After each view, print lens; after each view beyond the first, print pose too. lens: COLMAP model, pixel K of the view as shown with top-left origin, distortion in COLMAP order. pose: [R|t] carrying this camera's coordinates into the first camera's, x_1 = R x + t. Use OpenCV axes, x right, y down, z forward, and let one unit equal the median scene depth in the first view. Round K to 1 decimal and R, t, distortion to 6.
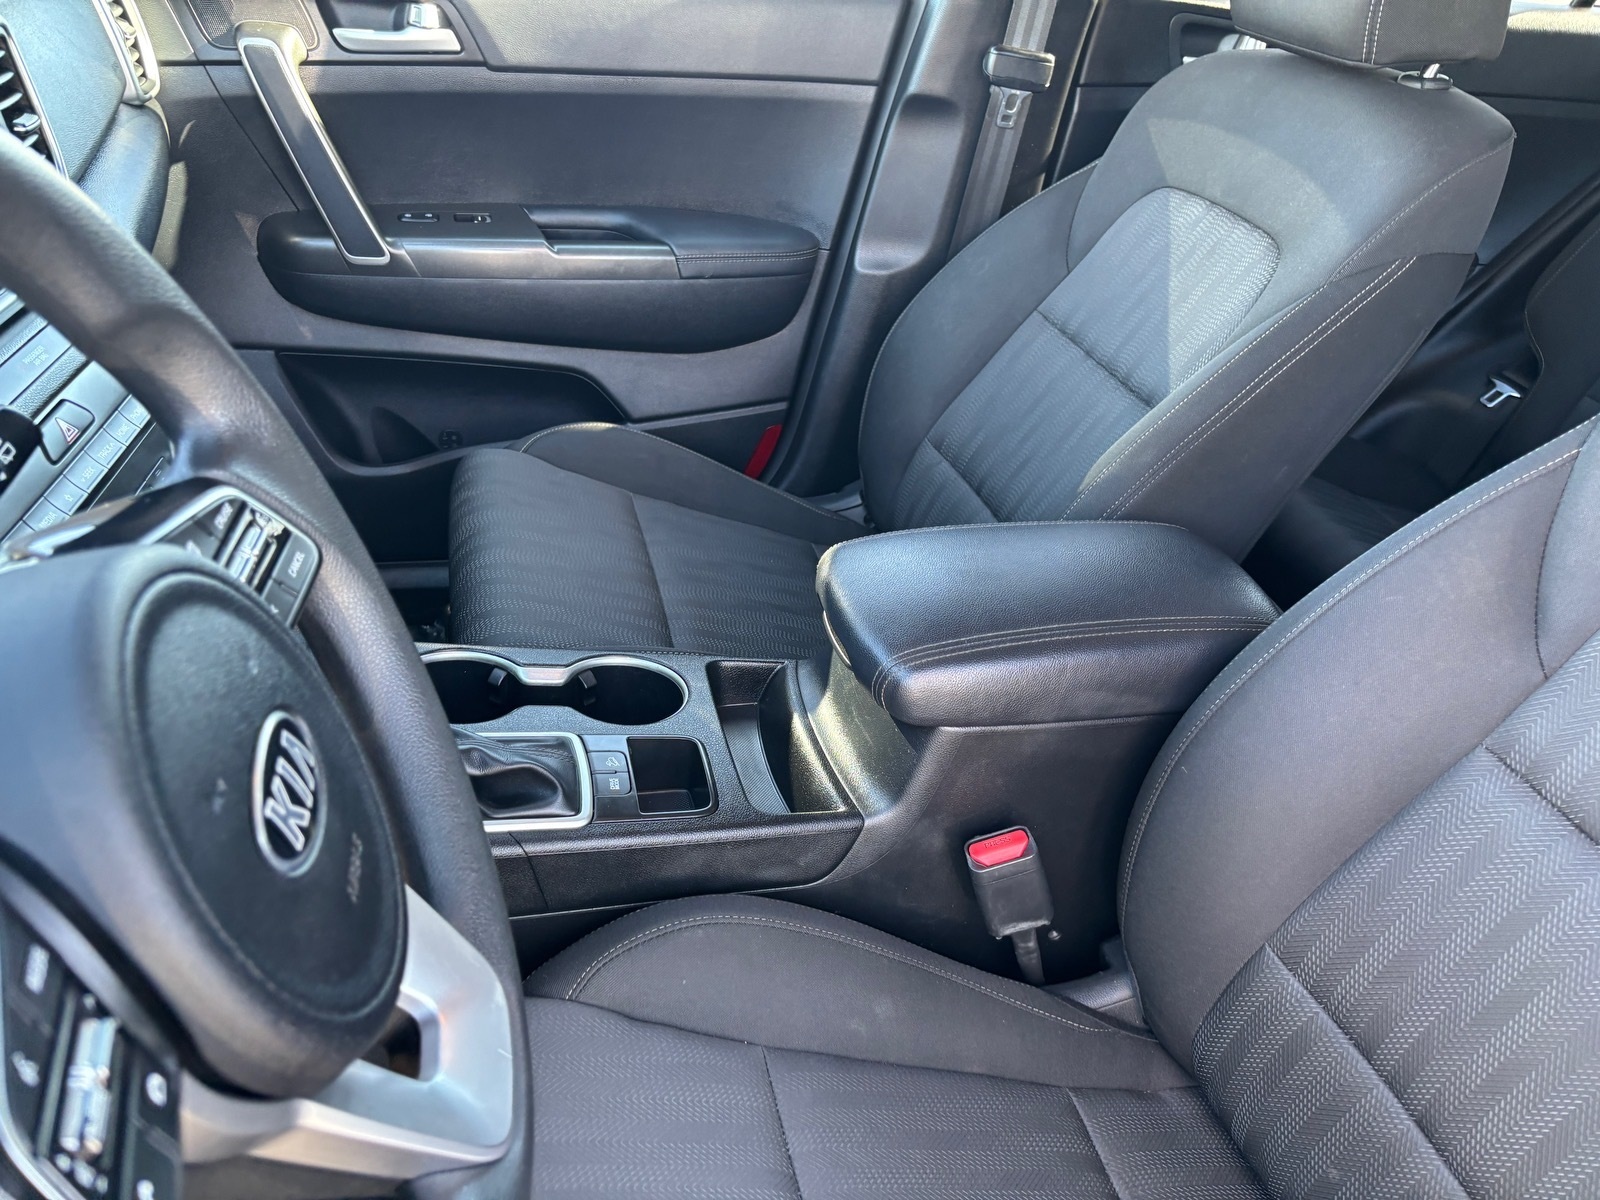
lens RADIAL K [[1224.3, 0, 810.9], [0, 1224.3, 601.9], [0, 0, 1]] dist [0.024812, -0.026895]
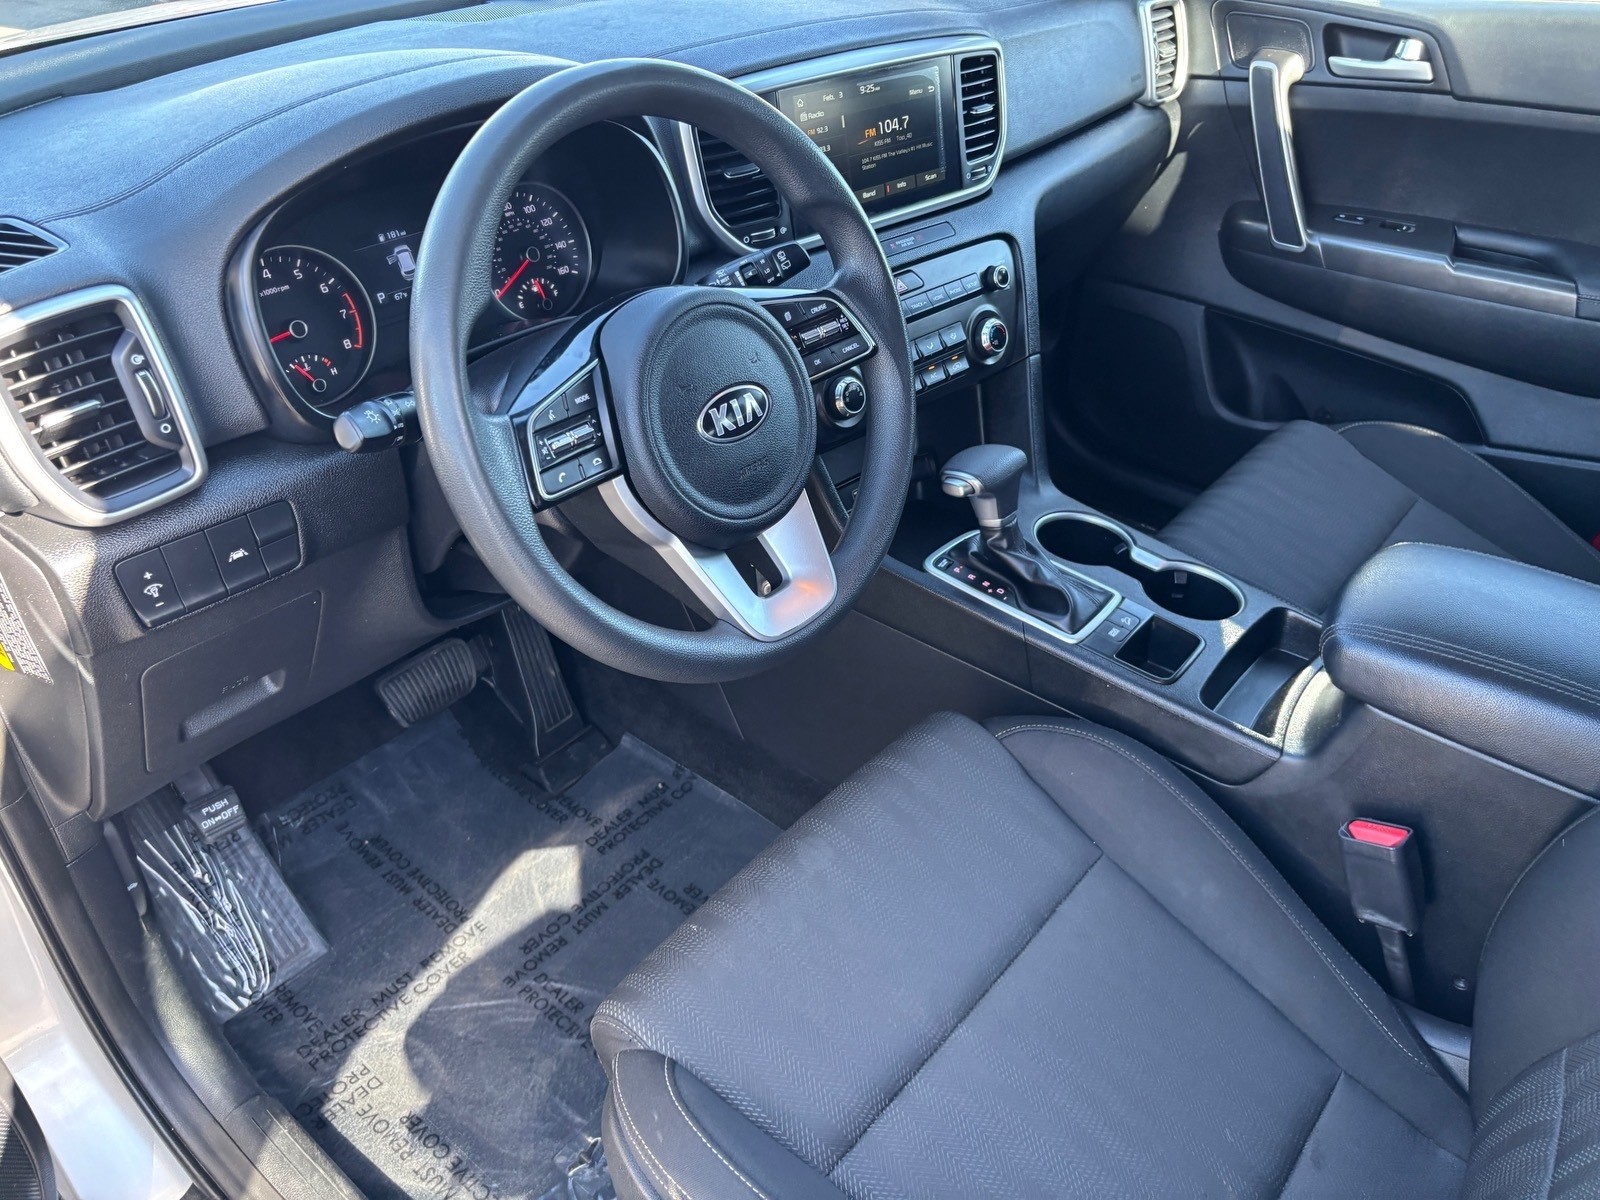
lens RADIAL K [[1226.0, 0, 806.4], [0, 1226.0, 580.9], [0, 0, 1]] dist [0.015534, -0.008428]
pose [[0.580923, 0.360260, -0.729891, 0.392122], [-0.373172, 0.914804, 0.154520, 0.011552], [0.723375, 0.182611, 0.665870, -0.087564]]
